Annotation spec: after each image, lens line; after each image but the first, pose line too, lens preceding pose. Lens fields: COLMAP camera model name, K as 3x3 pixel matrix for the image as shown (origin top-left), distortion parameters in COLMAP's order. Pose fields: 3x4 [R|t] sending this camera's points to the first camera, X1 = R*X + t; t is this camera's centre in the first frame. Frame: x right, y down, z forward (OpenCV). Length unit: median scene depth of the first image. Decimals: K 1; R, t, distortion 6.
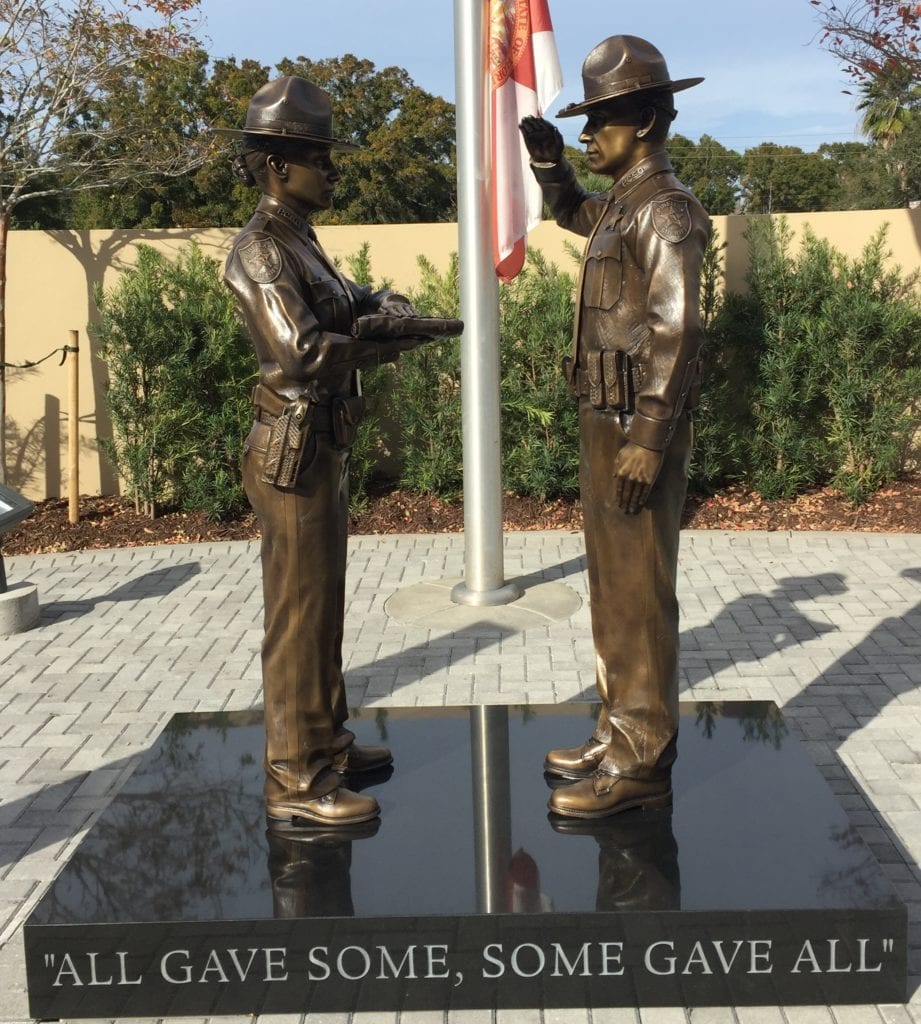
lens RADIAL K [[1177.3, 0, 460.5], [0, 1177.3, 512.0], [0, 0, 1]] dist [-0.002278, -0.010892]
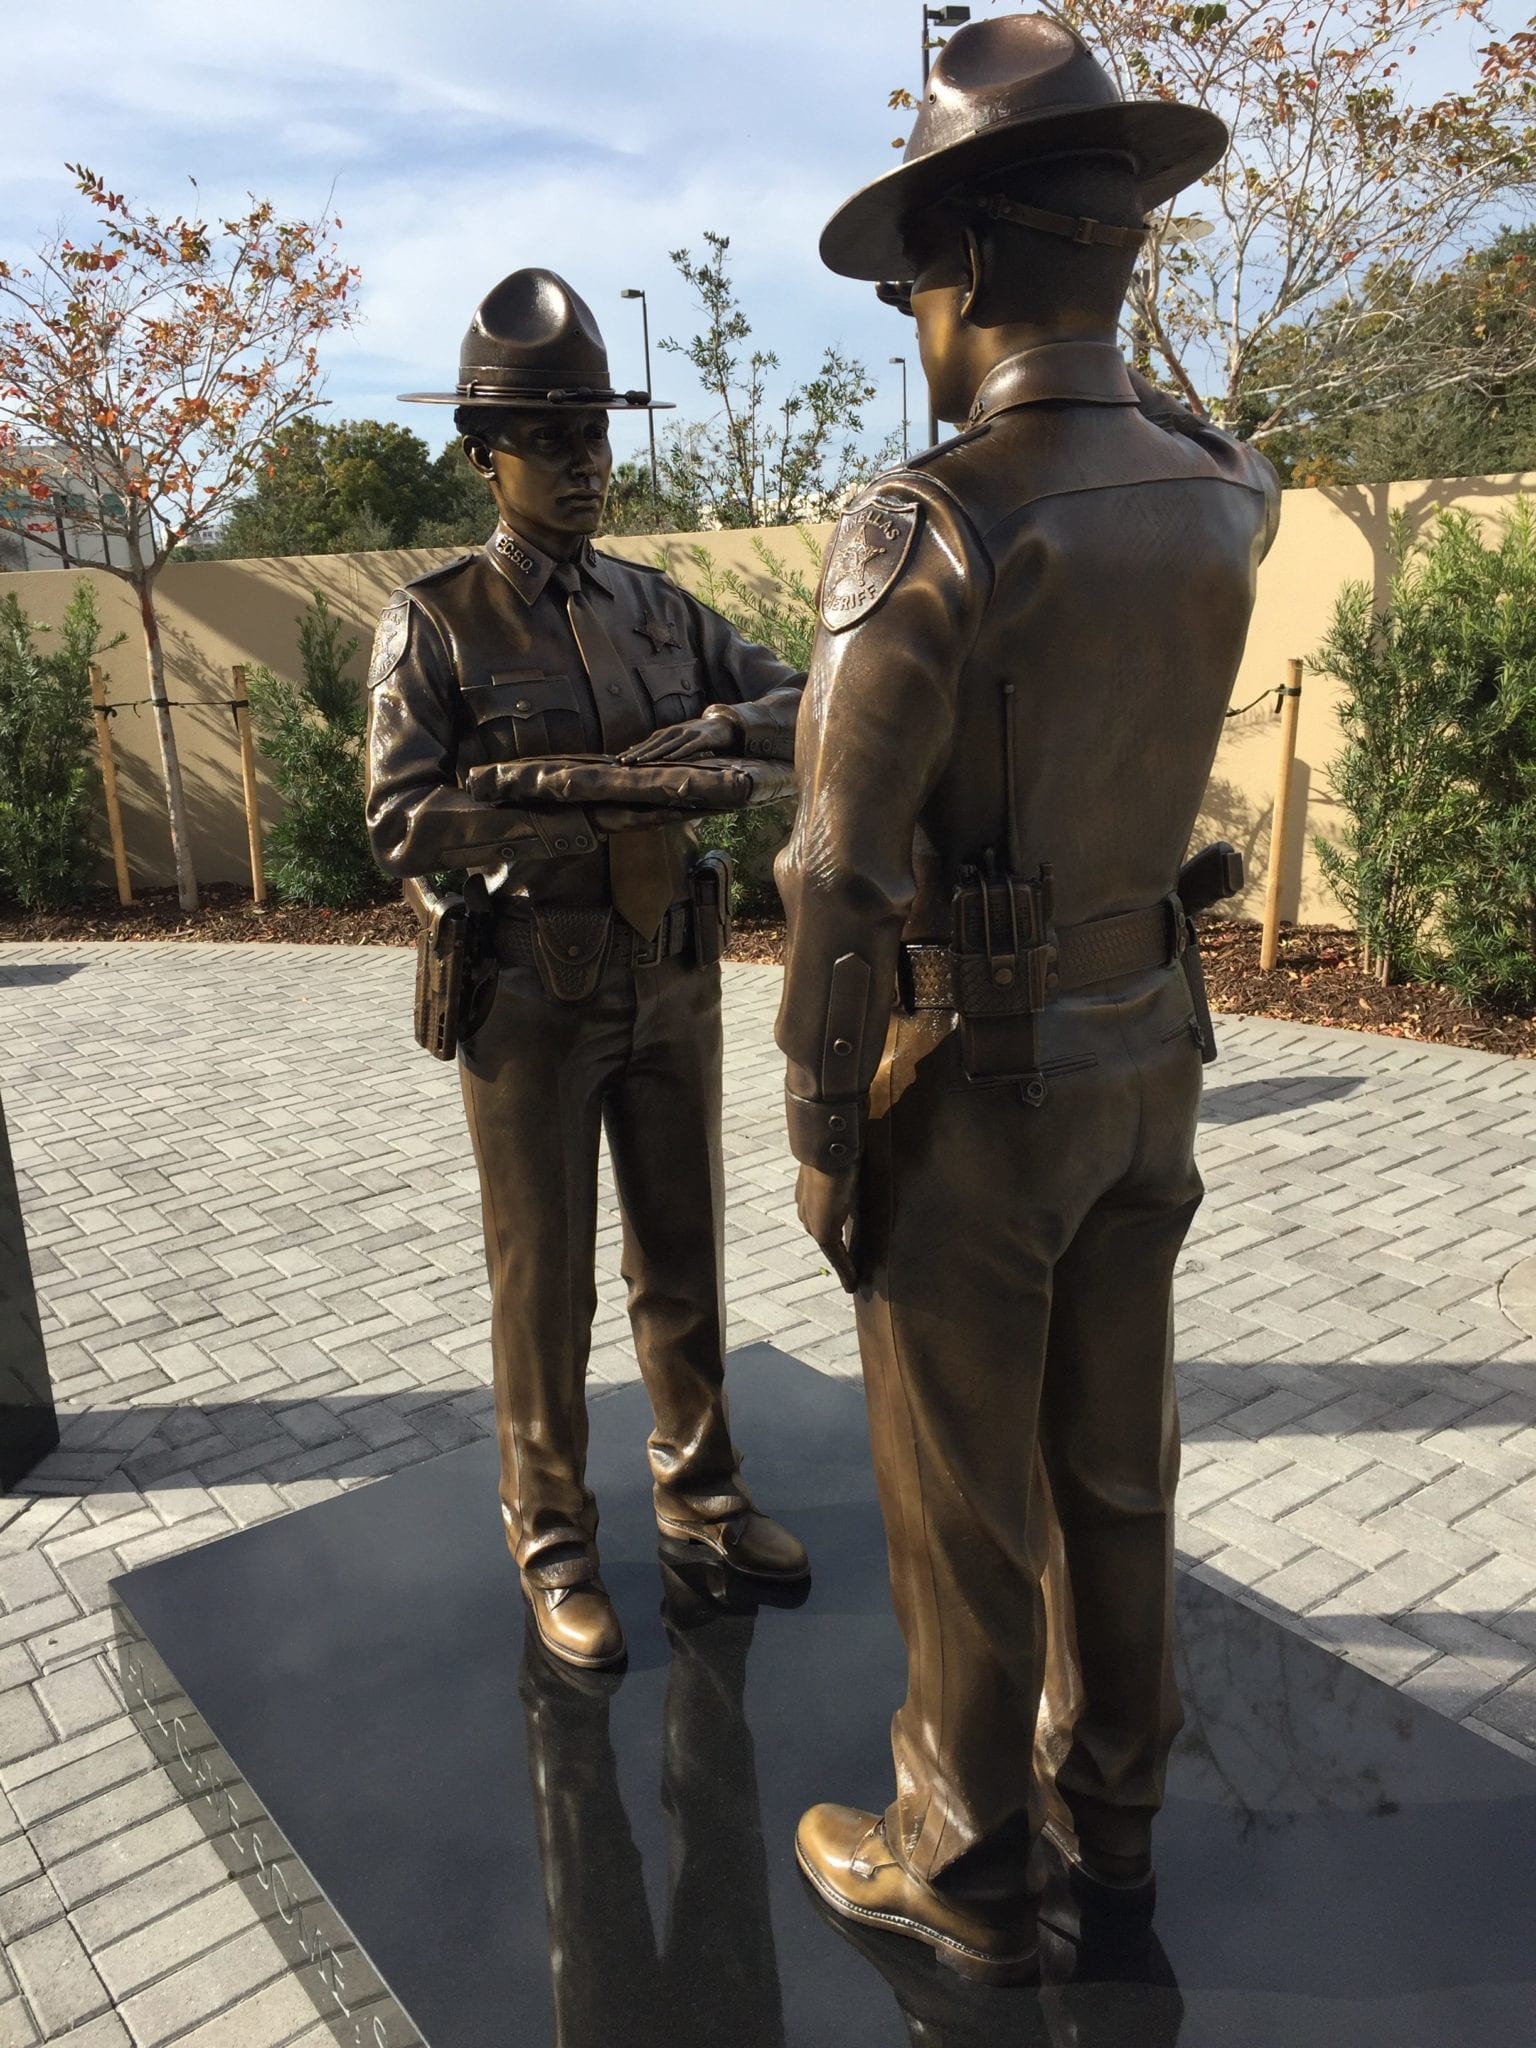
lens RADIAL K [[1692.4, 0, 768.0], [0, 1692.4, 1024.0], [0, 0, 1]] dist [0.065742, 0.001126]
pose [[0.617078, 0.197952, -0.761597, 0.204499], [-0.128600, 0.980199, 0.150573, -0.064412], [0.776323, 0.005026, 0.630316, 0.220057]]
